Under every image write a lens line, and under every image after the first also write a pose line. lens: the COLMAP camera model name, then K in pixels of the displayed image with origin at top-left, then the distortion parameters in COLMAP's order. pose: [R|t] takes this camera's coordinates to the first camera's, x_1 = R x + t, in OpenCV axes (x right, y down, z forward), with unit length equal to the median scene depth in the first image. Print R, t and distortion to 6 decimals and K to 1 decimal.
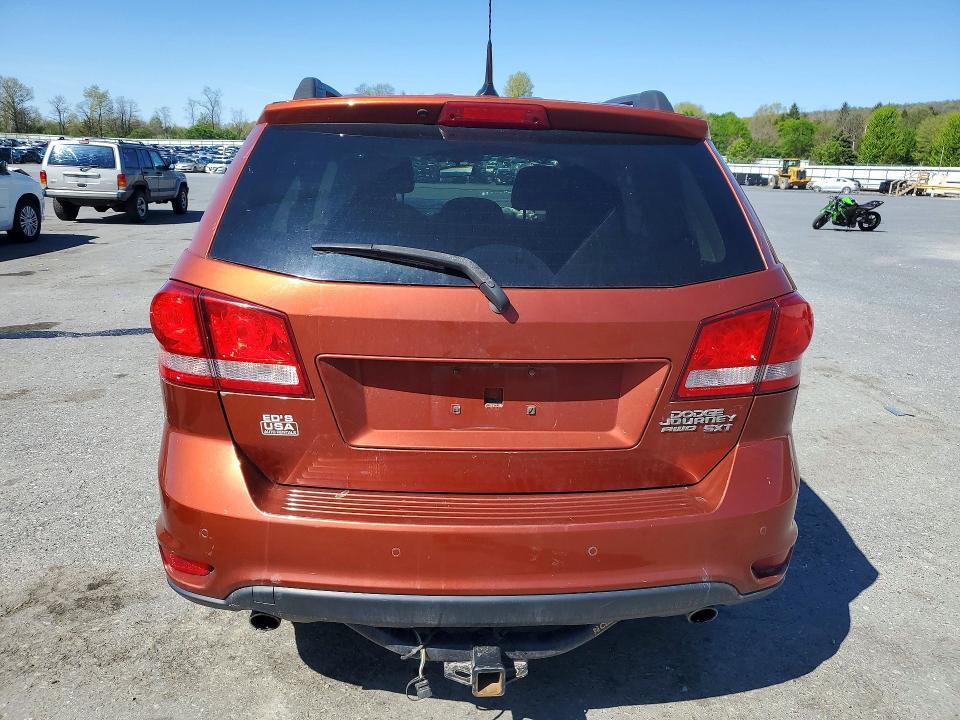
lens RADIAL K [[799.1, 0, 480.0], [0, 799.1, 360.0], [0, 0, 1]] dist [0.002882, 0.006487]
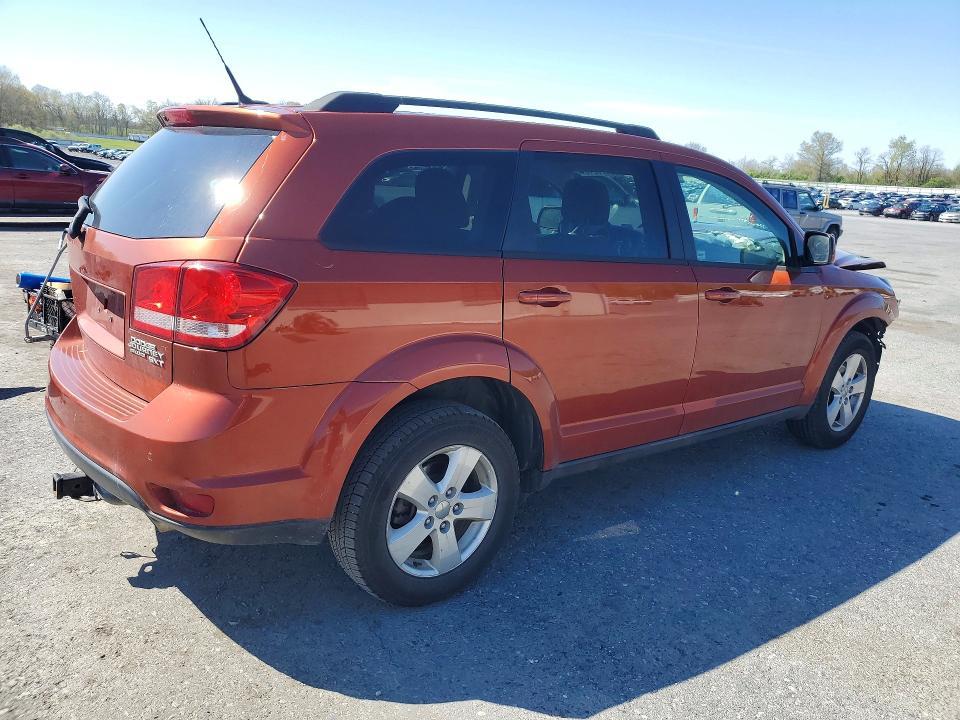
lens RADIAL K [[799.1, 0, 480.0], [0, 799.1, 360.0], [0, 0, 1]] dist [0.002882, 0.006487]
pose [[0.528704, 0.186523, -0.828058, 0.124746], [-0.240102, 0.968577, 0.064874, -0.009205], [0.814139, 0.164520, 0.556876, 0.058512]]
